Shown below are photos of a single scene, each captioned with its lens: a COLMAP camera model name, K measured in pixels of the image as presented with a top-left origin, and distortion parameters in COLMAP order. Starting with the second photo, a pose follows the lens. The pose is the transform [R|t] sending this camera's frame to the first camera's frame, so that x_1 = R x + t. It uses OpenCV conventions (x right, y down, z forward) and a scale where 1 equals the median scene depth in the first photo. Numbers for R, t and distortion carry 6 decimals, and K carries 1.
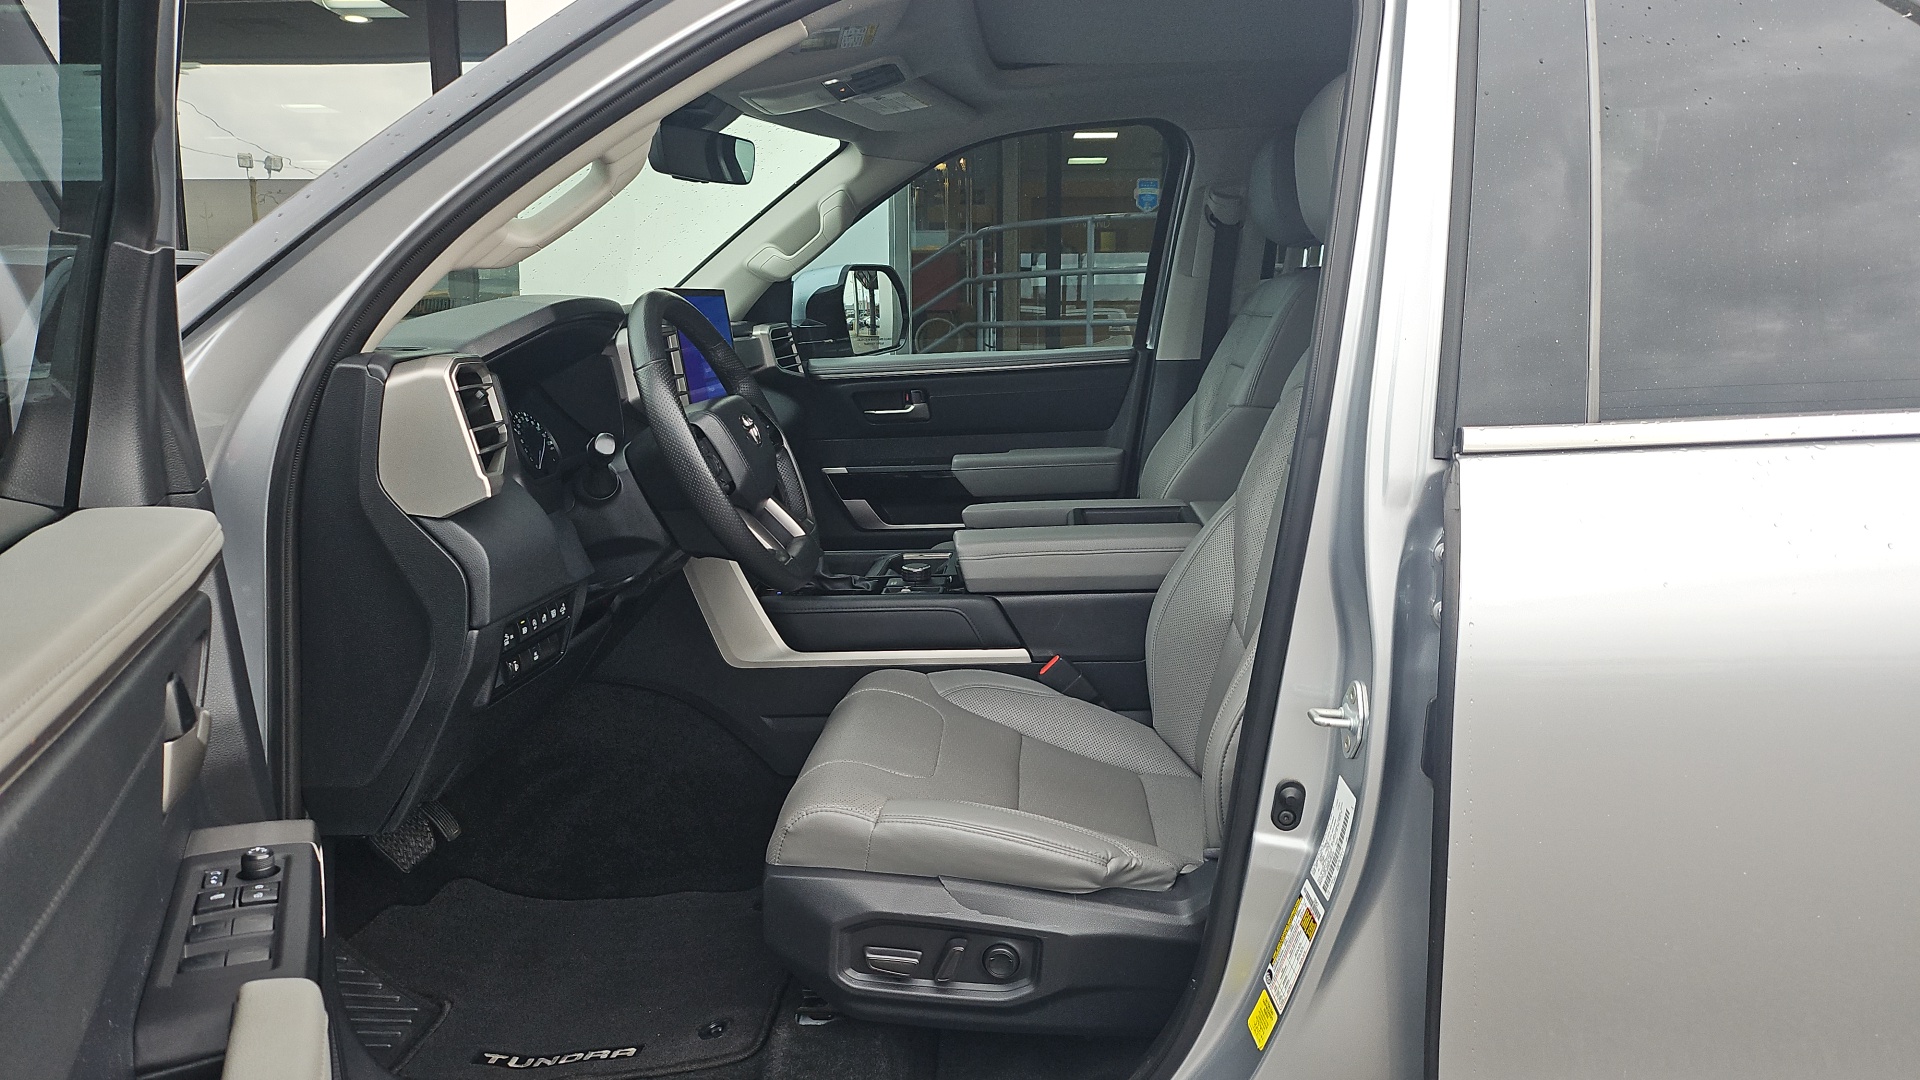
lens RADIAL K [[1360.6, 0, 979.6], [0, 1360.6, 535.1], [0, 0, 1]] dist [0.059746, -0.063389]
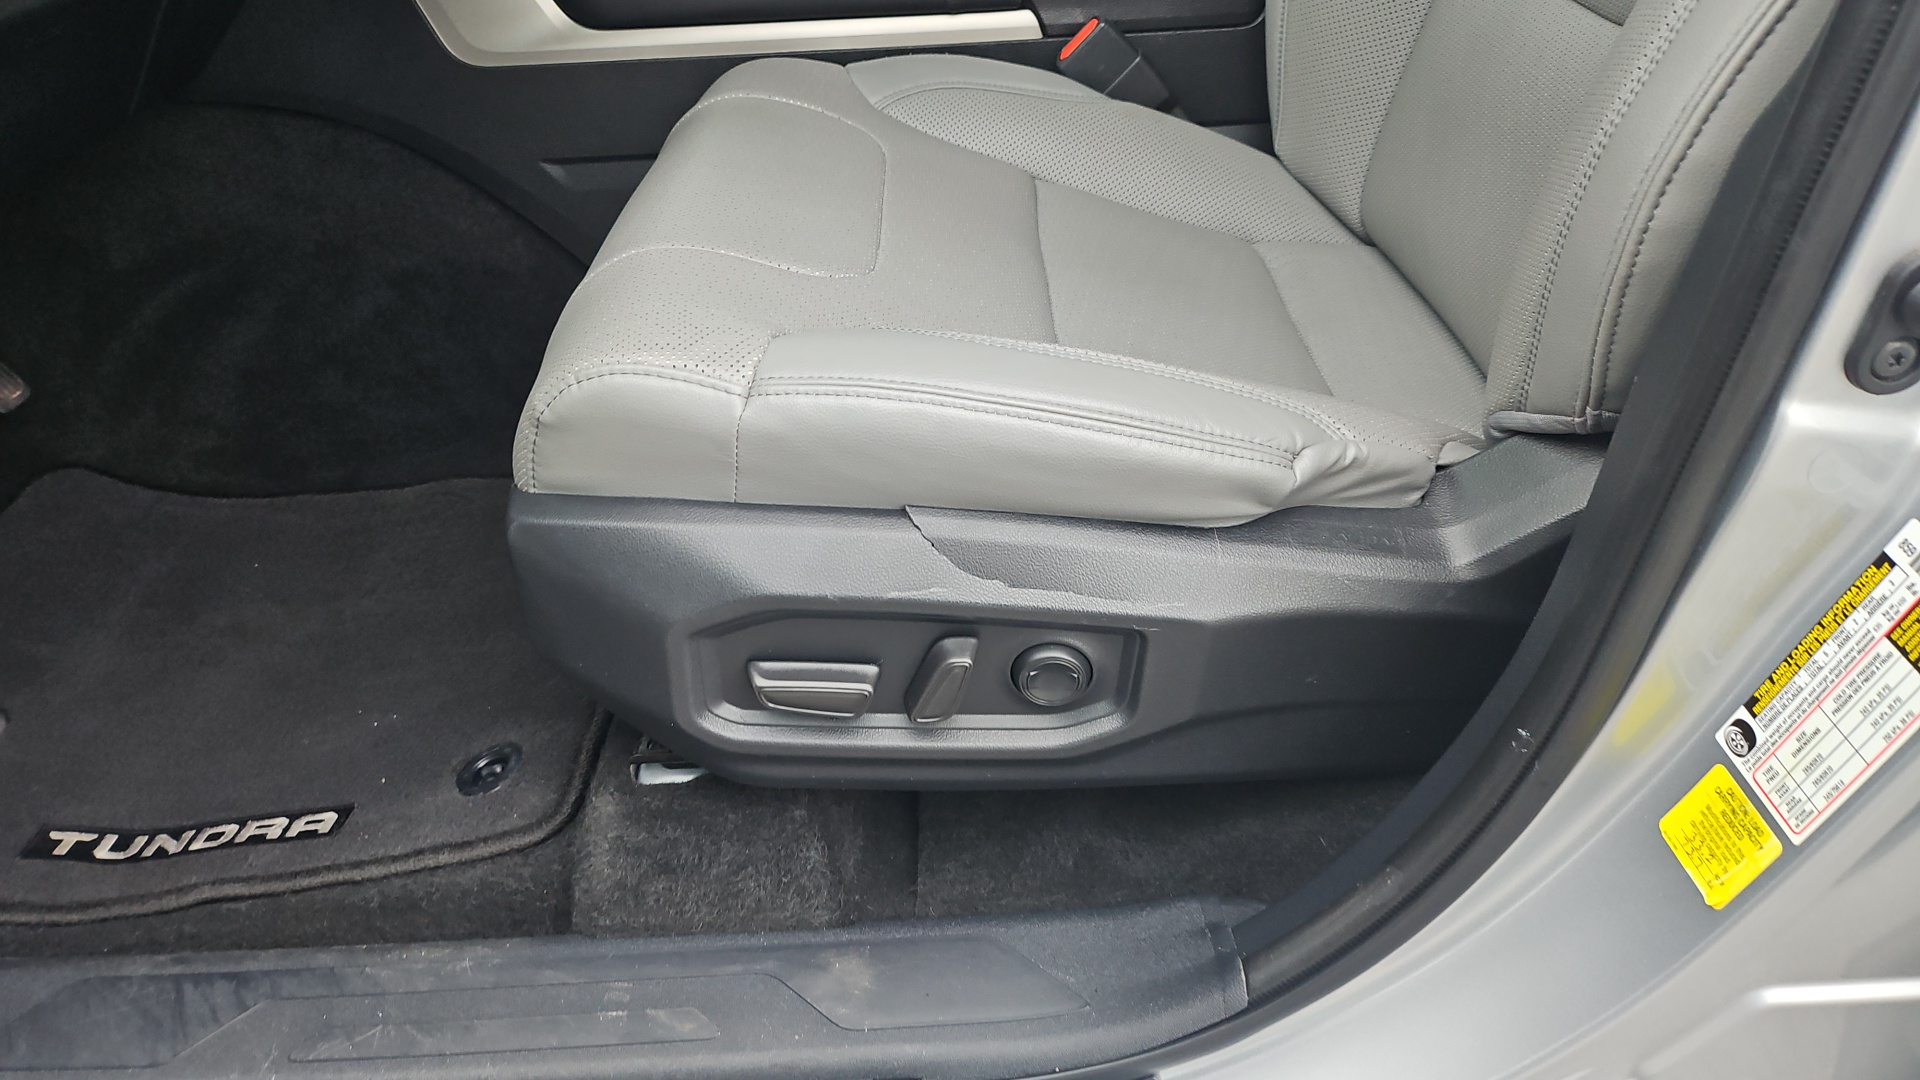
lens RADIAL K [[1360.6, 0, 979.6], [0, 1360.6, 535.1], [0, 0, 1]] dist [0.059746, -0.063389]
pose [[0.997910, -0.052671, 0.037431, -0.022470], [0.034452, 0.923773, 0.381389, 0.091365], [-0.054666, -0.379302, 0.923657, 0.581826]]
